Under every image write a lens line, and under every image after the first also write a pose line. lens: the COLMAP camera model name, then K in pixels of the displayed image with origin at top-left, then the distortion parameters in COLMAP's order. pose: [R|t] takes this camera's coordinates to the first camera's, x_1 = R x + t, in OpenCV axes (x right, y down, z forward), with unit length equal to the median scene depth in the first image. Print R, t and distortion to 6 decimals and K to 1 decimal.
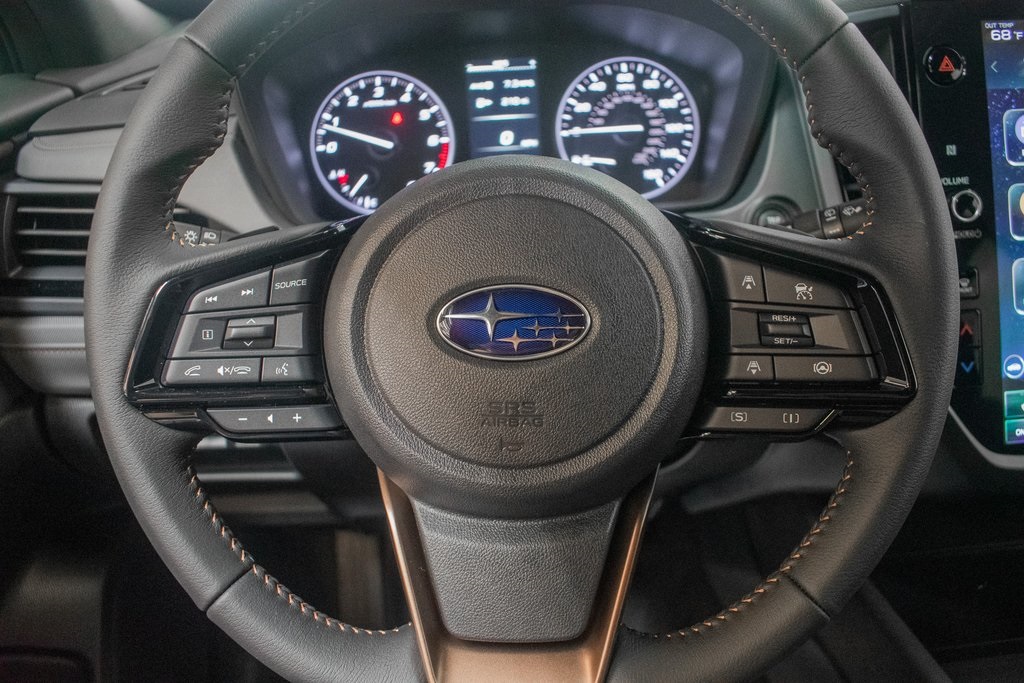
lens RADIAL K [[820.2, 0, 512.0], [0, 820.2, 341.5], [0, 0, 1]] dist [-0.141121, 0.050892]
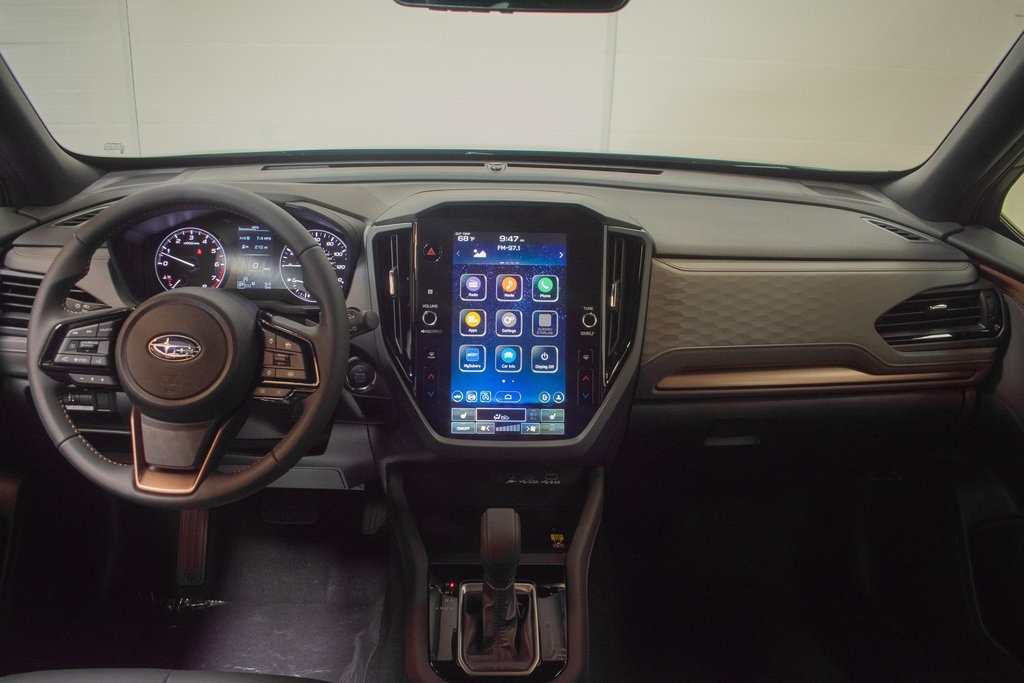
lens RADIAL K [[820.2, 0, 512.0], [0, 820.2, 341.5], [0, 0, 1]] dist [-0.141121, 0.050892]
pose [[0.995623, 0.079162, 0.049677, 0.686748], [-0.074289, 0.992865, -0.093276, 0.082332], [-0.056706, 0.089177, 0.994400, -1.228348]]
